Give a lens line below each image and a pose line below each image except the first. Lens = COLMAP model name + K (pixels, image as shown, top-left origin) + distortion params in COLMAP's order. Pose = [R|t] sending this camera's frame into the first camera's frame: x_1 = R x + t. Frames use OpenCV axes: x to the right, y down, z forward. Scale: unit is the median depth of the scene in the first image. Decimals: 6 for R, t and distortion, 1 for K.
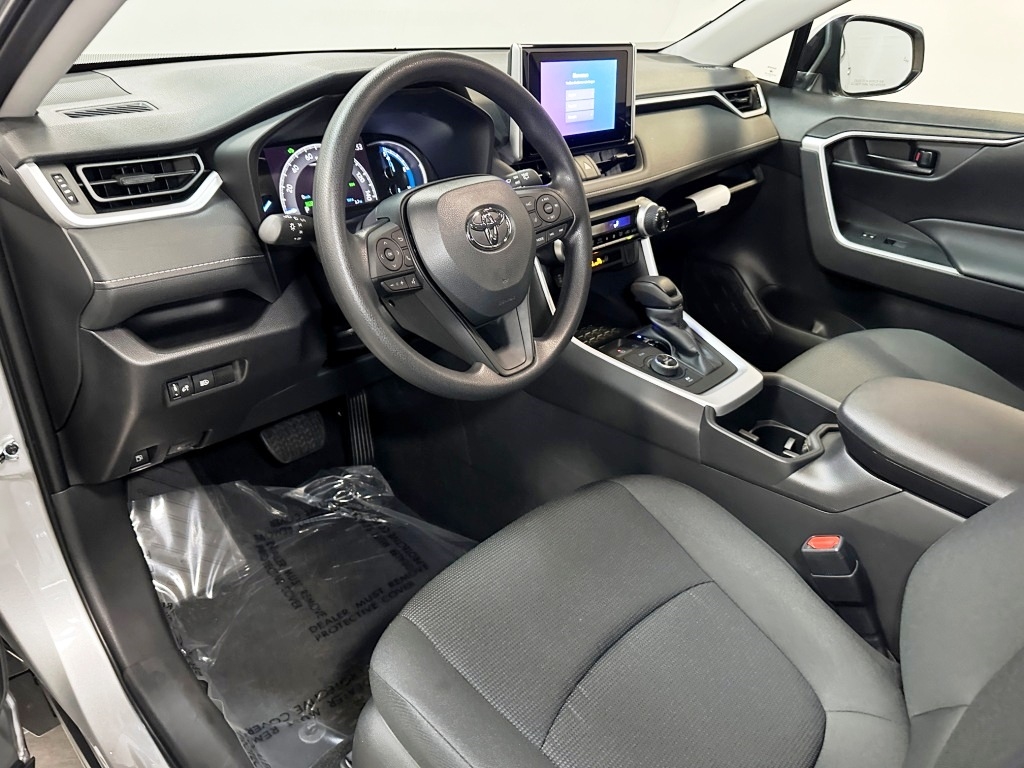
lens RADIAL K [[724.0, 0, 509.5], [0, 724.0, 374.1], [0, 0, 1]] dist [-0.006463, -0.014966]
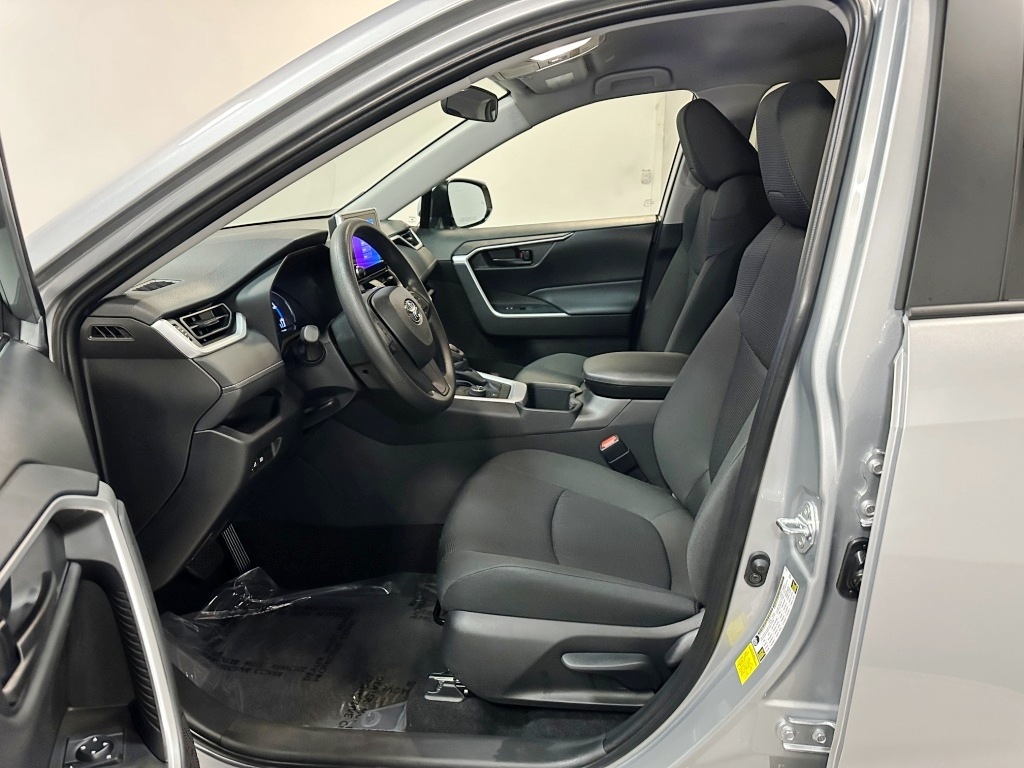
lens RADIAL K [[724.0, 0, 515.2], [0, 724.0, 389.1], [0, 0, 1]] dist [-0.006463, -0.014966]
pose [[0.768462, -0.252629, 0.587916, -0.493780], [0.360361, 0.930079, -0.071368, 0.094855], [-0.528779, 0.266705, 0.805768, -0.240936]]
